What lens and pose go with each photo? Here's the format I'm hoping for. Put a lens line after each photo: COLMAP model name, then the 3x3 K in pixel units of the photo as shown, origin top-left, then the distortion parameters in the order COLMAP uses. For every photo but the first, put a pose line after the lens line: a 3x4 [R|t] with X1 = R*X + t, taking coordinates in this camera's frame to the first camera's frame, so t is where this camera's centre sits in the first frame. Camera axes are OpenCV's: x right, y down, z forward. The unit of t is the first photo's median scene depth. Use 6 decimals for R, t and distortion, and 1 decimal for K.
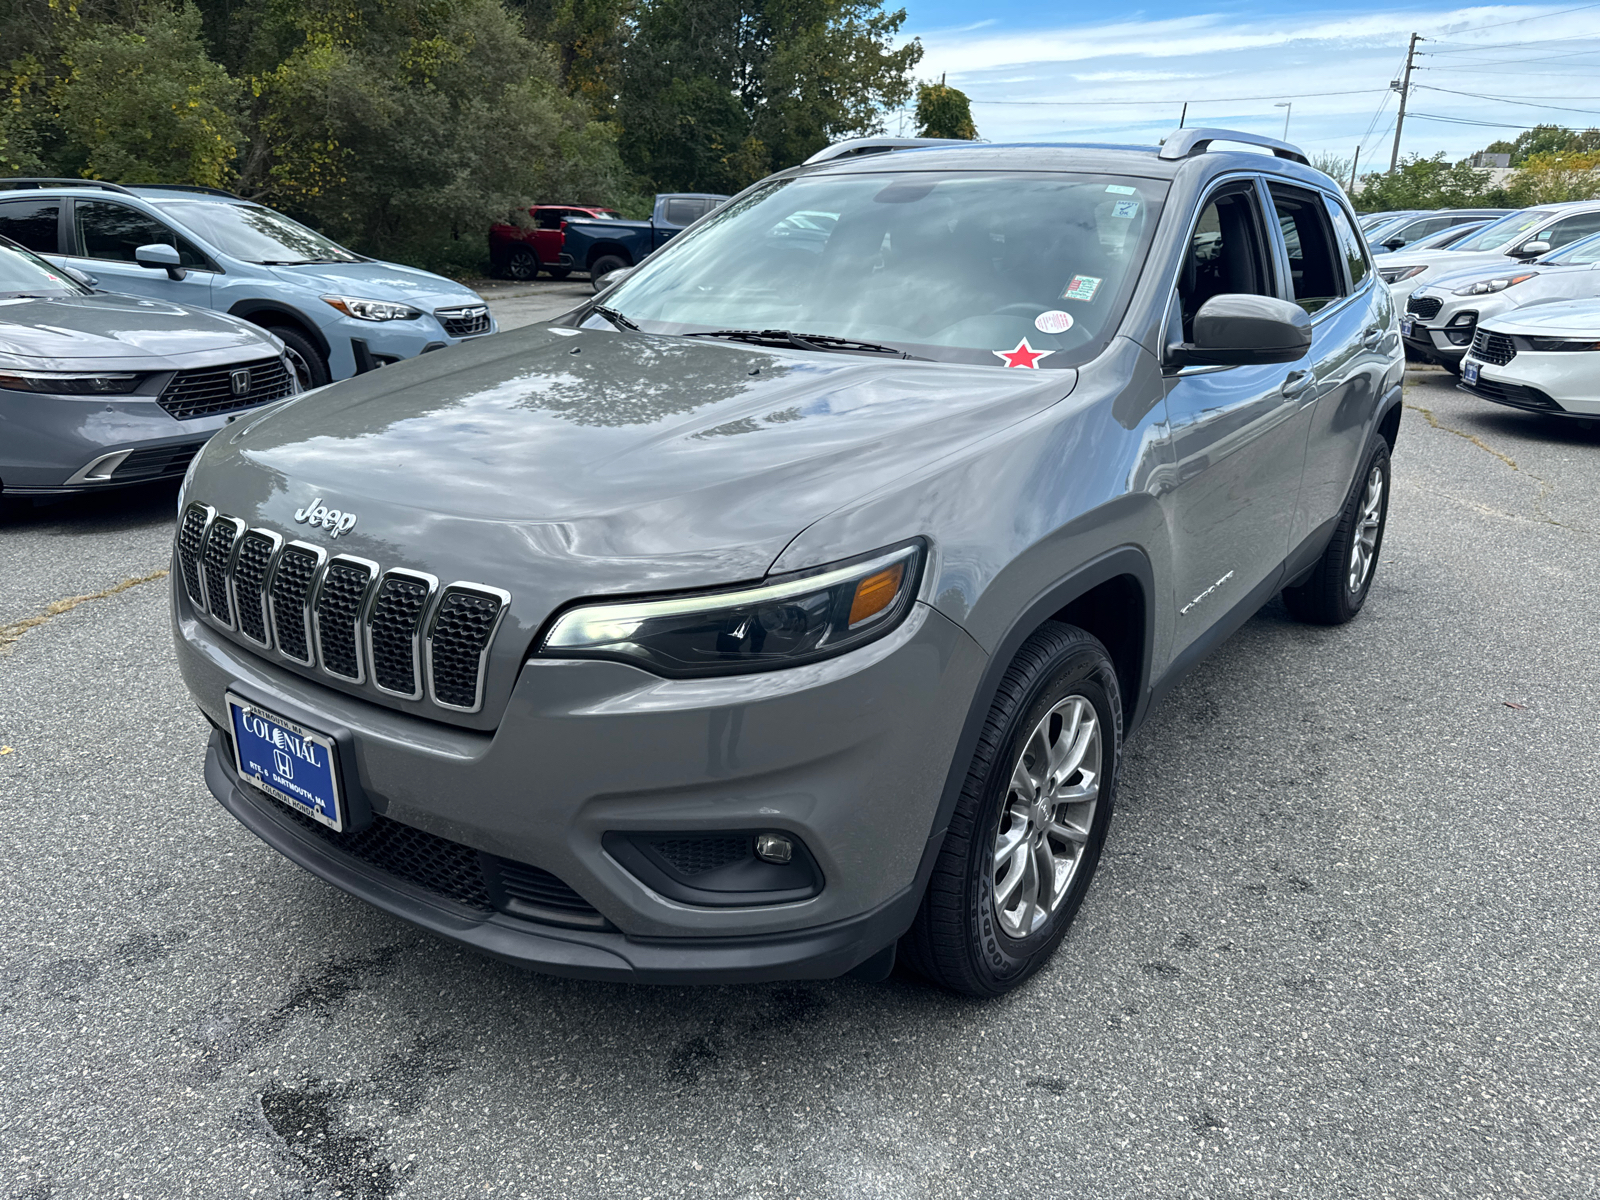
lens RADIAL K [[1123.2, 0, 824.3], [0, 1123.2, 601.9], [0, 0, 1]] dist [0.031439, -0.027745]
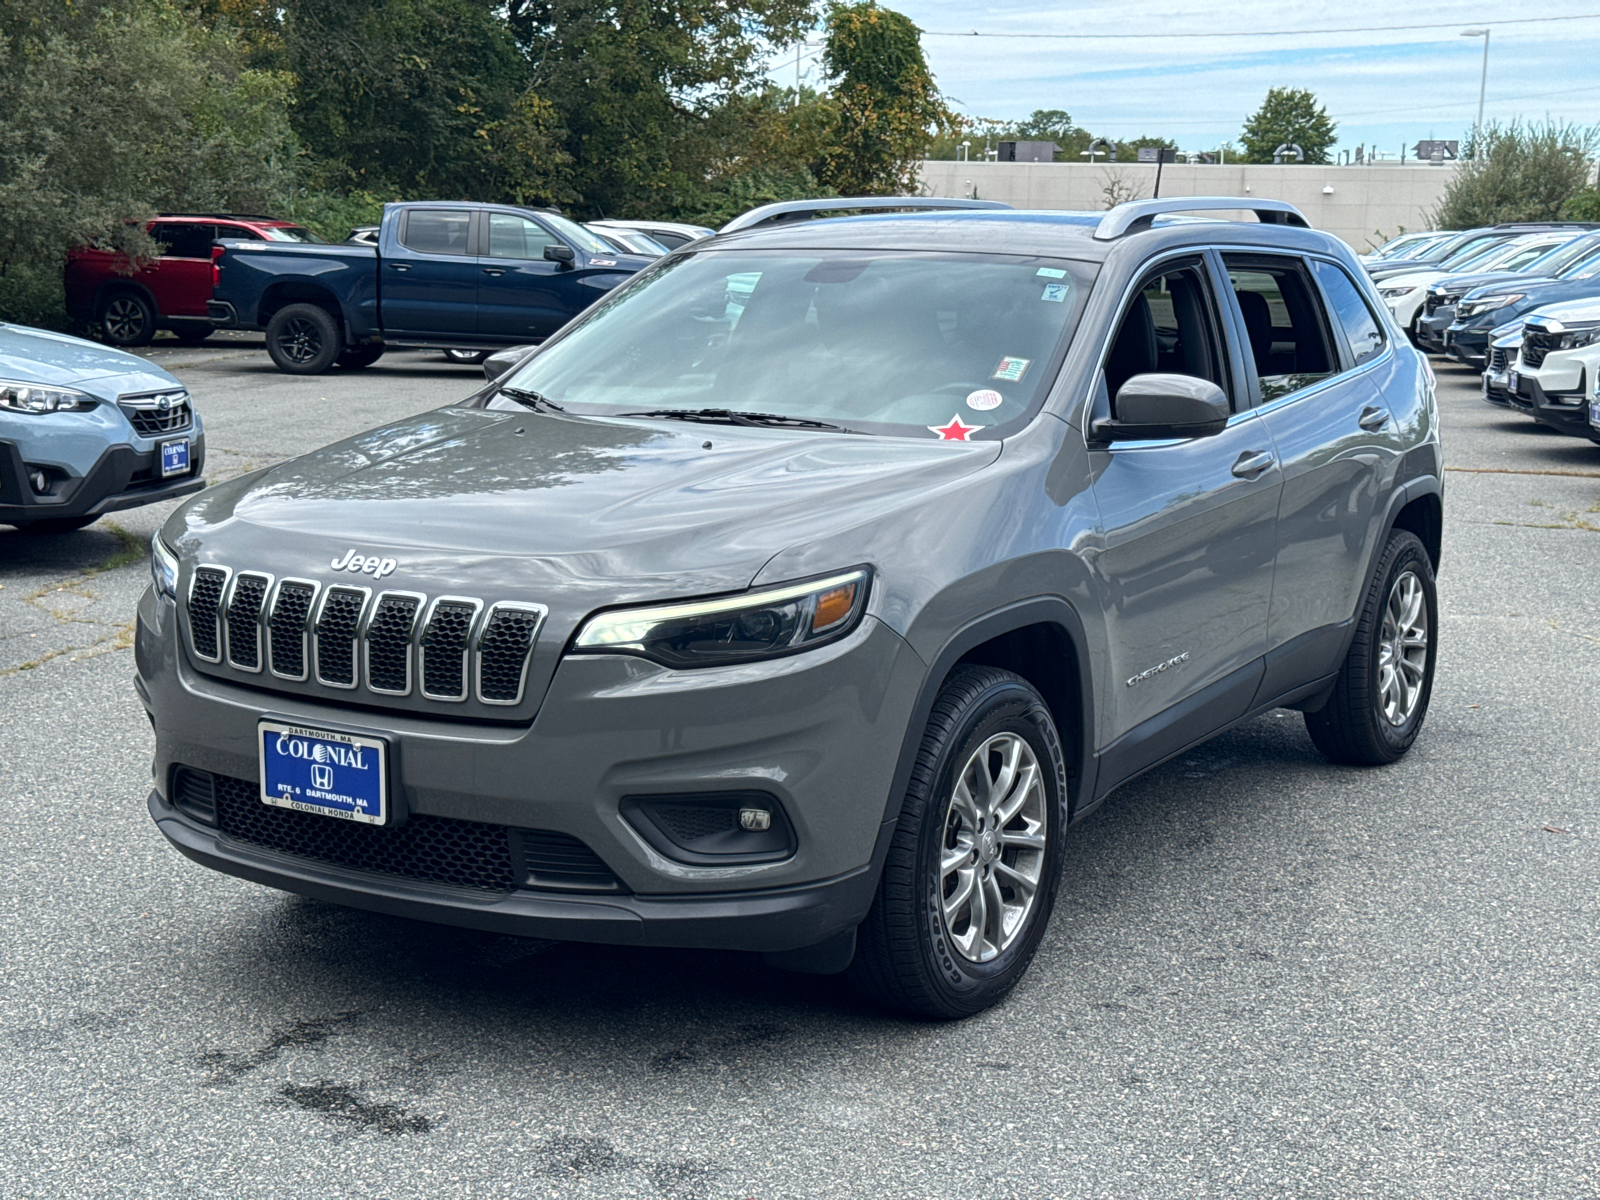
lens RADIAL K [[2157.2, 0, 849.6], [0, 2157.2, 633.8], [0, 0, 1]] dist [0.132812, -0.065245]
pose [[0.996323, -0.017335, 0.083902, -0.077277], [0.029222, 0.989349, -0.142598, 0.202239], [-0.080537, 0.144525, 0.986218, -0.763115]]
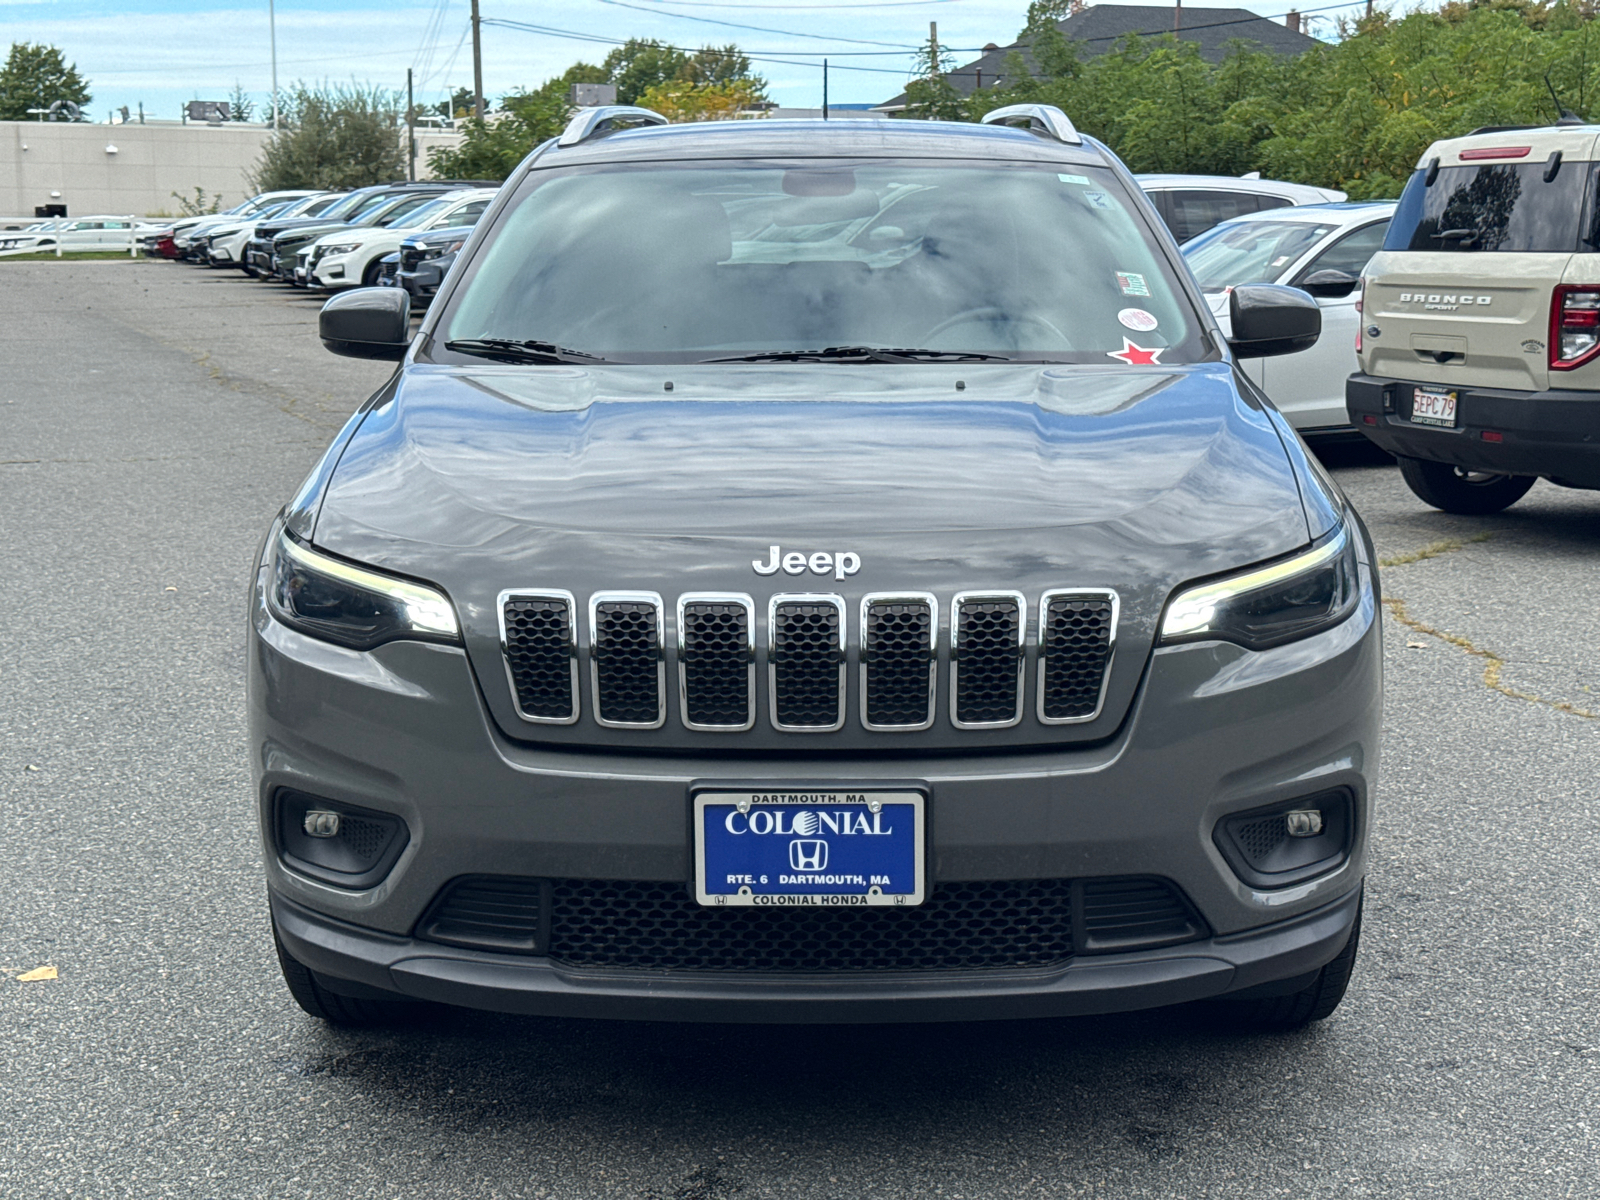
lens RADIAL K [[2211.9, 0, 800.0], [0, 2211.9, 600.0], [0, 0, 1]] dist [-0.028144, 0.628393]
pose [[0.829956, -0.119471, 0.544885, -0.834859], [0.197241, 0.976548, -0.086316, 0.060254], [-0.521794, 0.179112, 0.834056, -0.254322]]
